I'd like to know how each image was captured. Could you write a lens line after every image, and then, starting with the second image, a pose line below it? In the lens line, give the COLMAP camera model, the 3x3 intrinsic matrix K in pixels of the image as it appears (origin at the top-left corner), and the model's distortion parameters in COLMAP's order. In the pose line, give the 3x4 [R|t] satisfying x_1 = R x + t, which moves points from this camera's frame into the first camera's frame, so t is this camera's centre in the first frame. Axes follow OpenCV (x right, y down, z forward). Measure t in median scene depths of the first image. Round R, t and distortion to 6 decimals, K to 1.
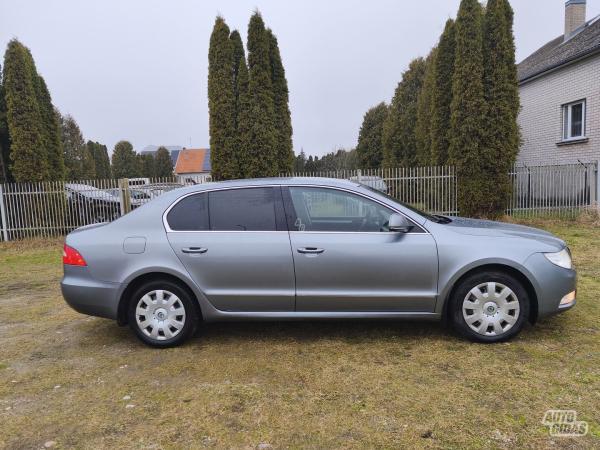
lens RADIAL K [[402.9, 0, 300.0], [0, 402.9, 225.0], [0, 0, 1]] dist [0.010507, -0.008048]
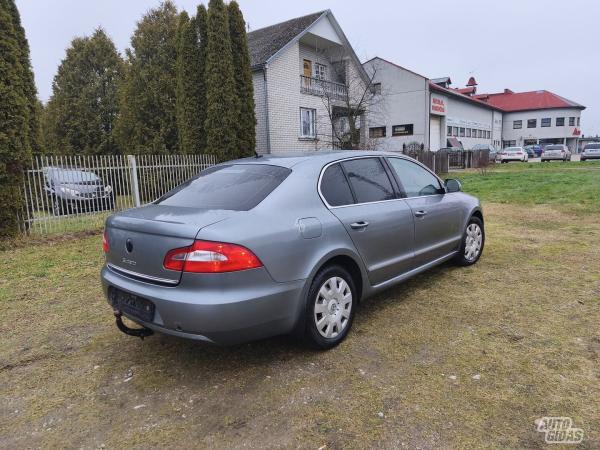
lens RADIAL K [[393.8, 0, 296.2], [0, 393.8, 236.1], [0, 0, 1]] dist [0.034504, -0.064501]
pose [[0.617798, -0.122973, 0.776662, -0.348679], [0.091765, 0.992222, 0.084108, -0.000303], [-0.780964, 0.019308, 0.624277, 0.188937]]
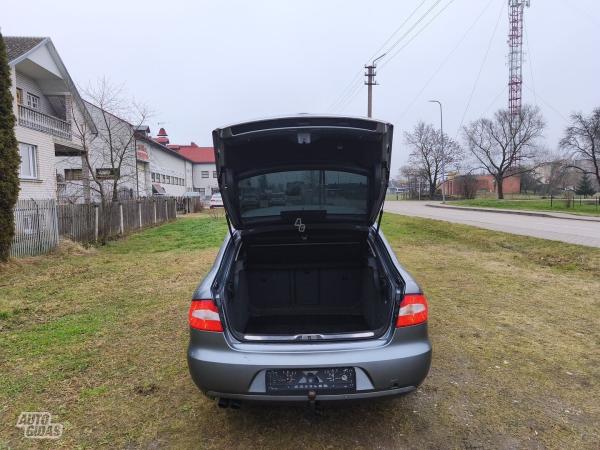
lens RADIAL K [[402.9, 0, 300.0], [0, 402.9, 225.0], [0, 0, 1]] dist [0.010507, -0.008048]
pose [[-0.059898, -0.021004, 0.997983, -0.449027], [0.131804, 0.990858, 0.028765, -0.040165], [-0.989464, 0.133261, -0.056582, 0.437855]]
